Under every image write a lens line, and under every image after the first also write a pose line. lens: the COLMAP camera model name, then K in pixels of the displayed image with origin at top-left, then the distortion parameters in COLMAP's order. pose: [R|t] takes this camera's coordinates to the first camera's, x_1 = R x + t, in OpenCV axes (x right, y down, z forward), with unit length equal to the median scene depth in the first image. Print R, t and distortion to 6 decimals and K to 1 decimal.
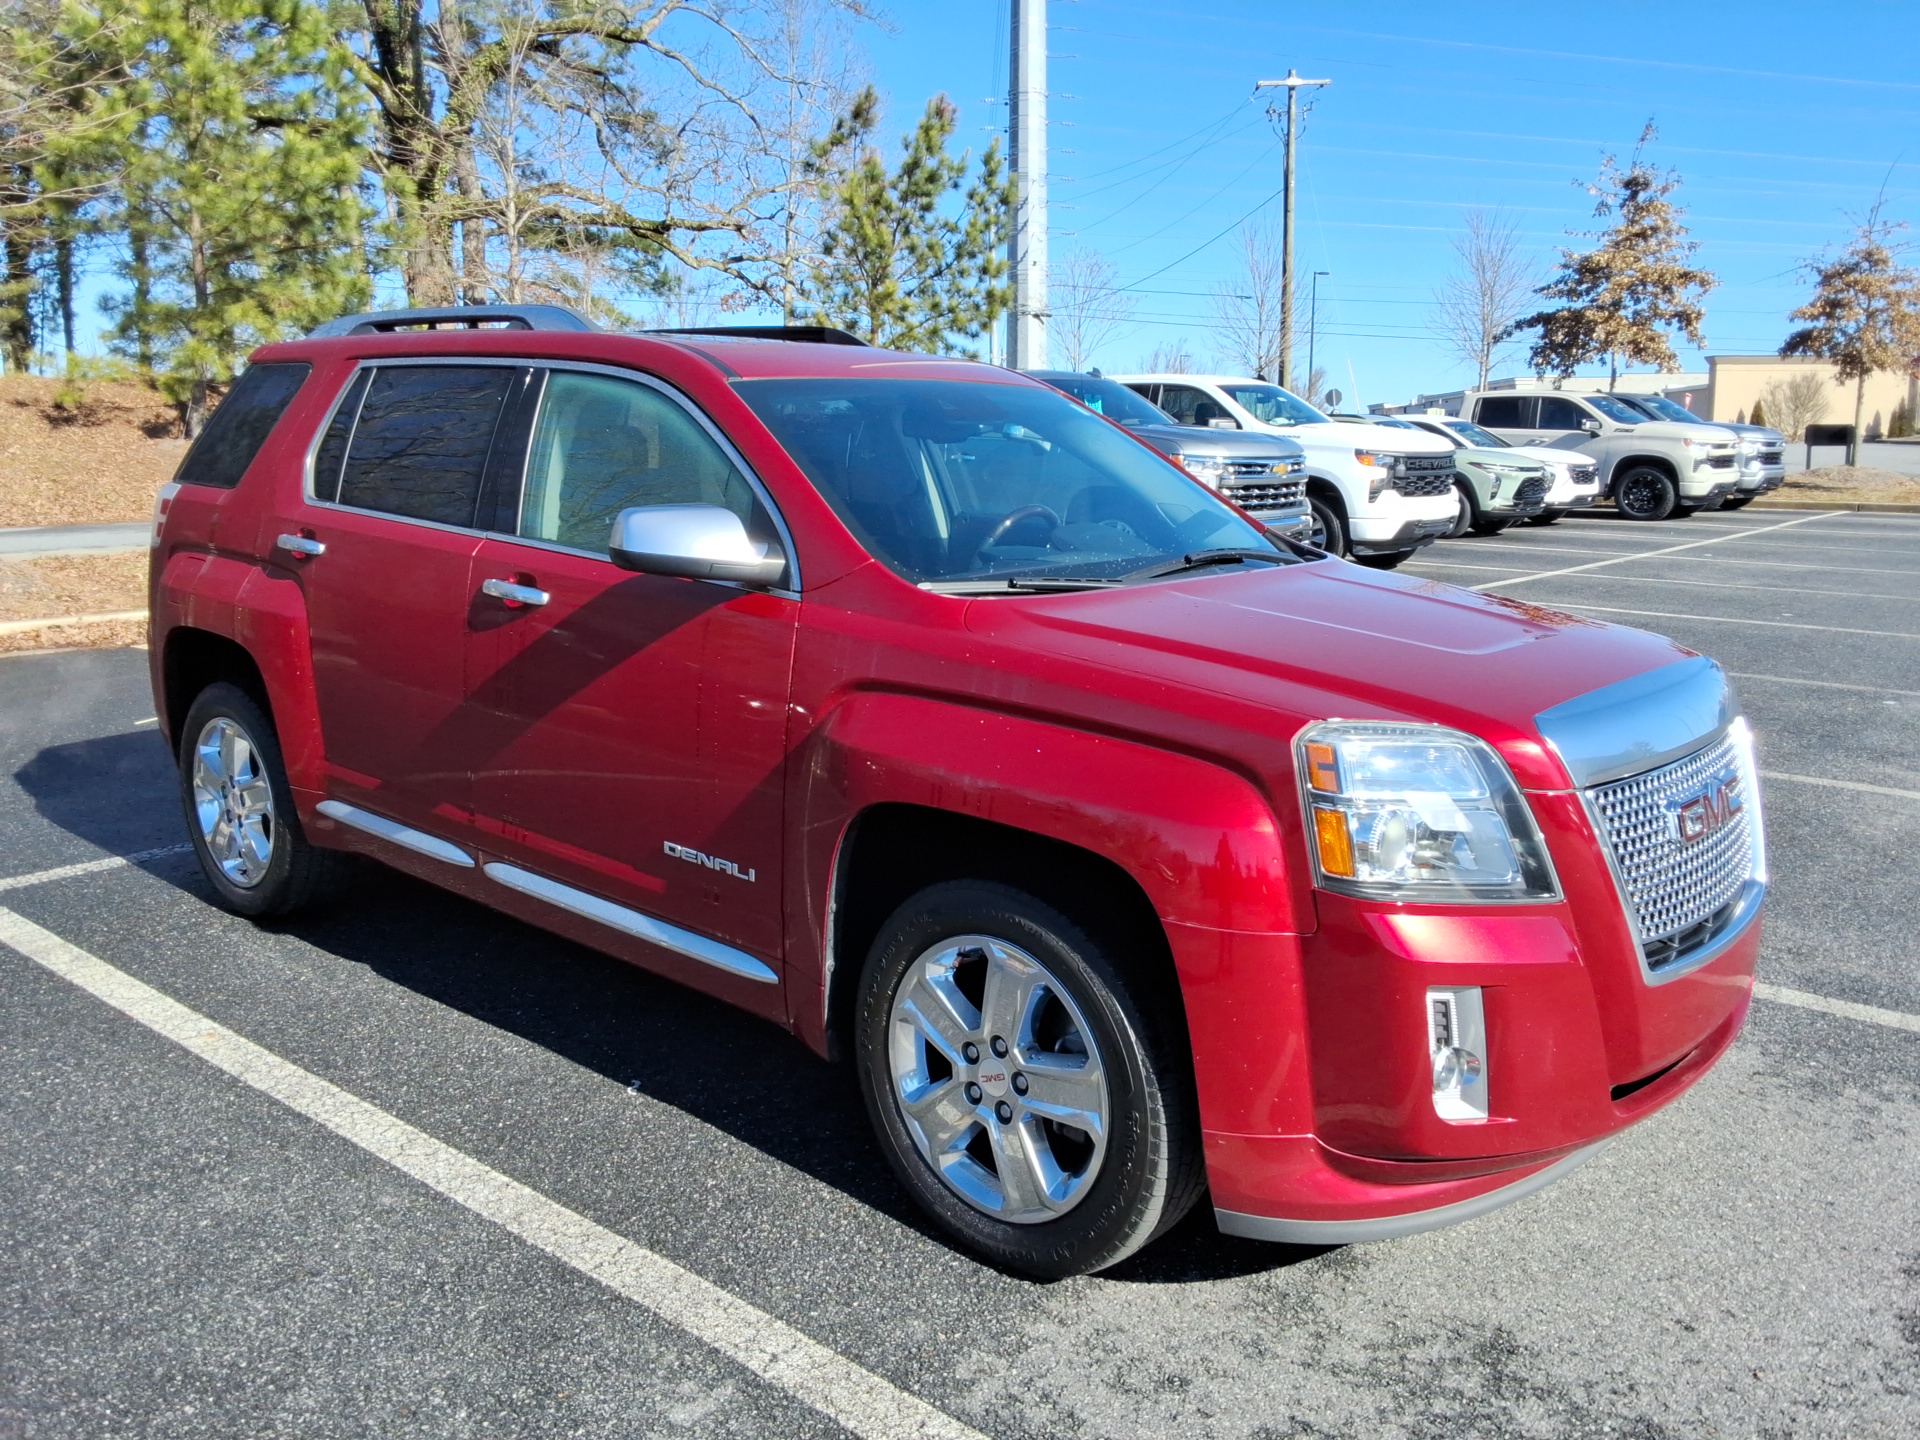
lens RADIAL K [[1536.9, 0, 980.4], [0, 1536.9, 725.3], [0, 0, 1]] dist [0.104056, -0.162668]
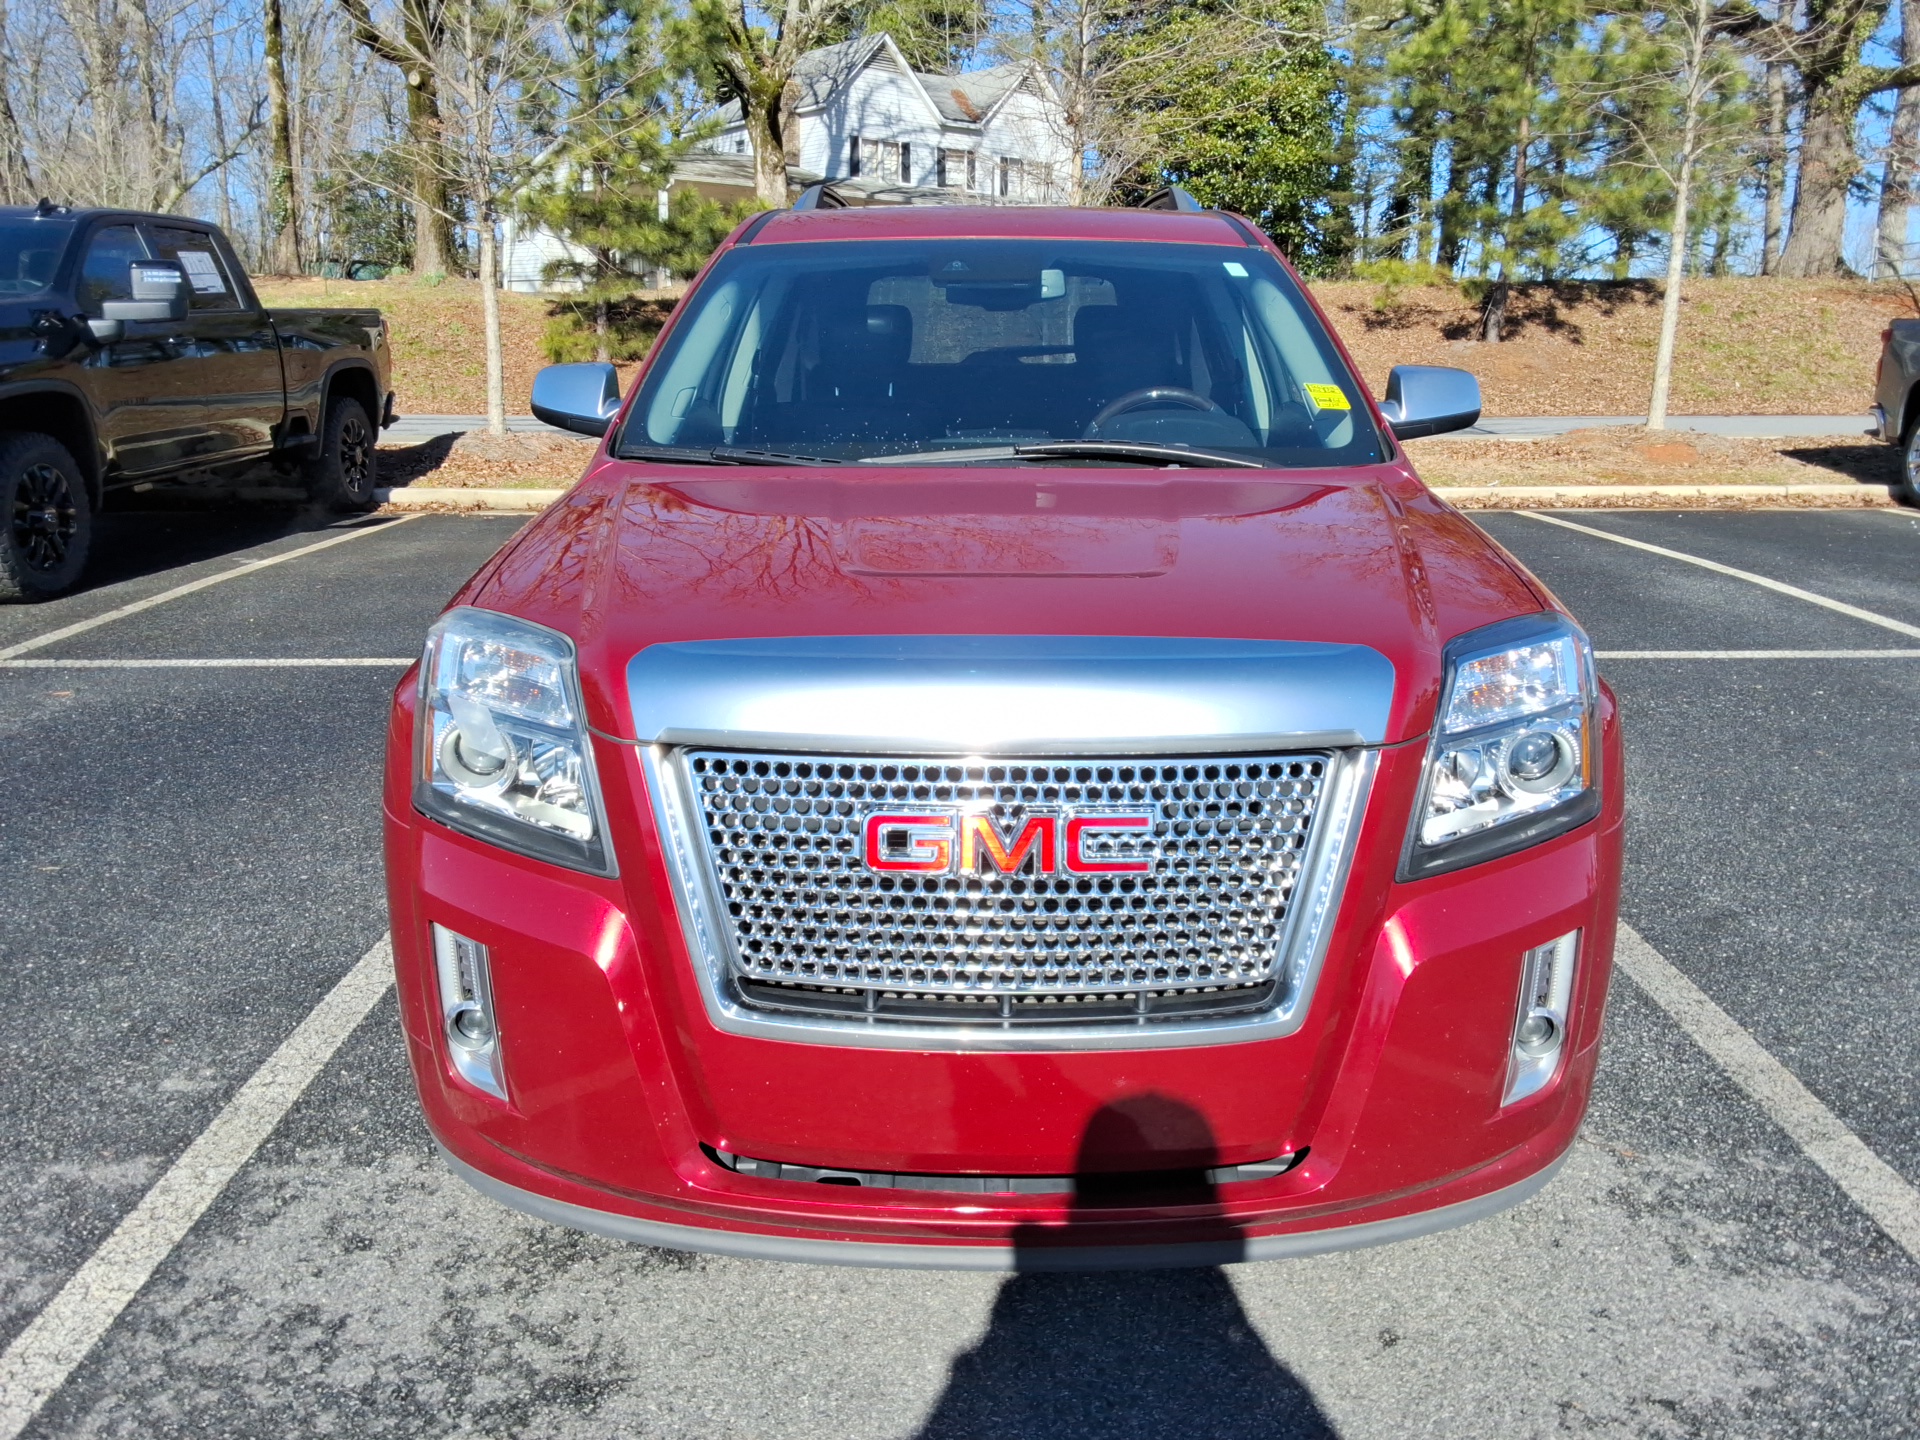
lens RADIAL K [[1536.9, 0, 961.2], [0, 1536.9, 709.8], [0, 0, 1]] dist [0.104056, -0.162668]
pose [[0.640626, 0.177666, -0.747016, 0.099372], [-0.140938, 0.983542, 0.113054, -0.007685], [0.754808, 0.032857, 0.655123, 0.058552]]
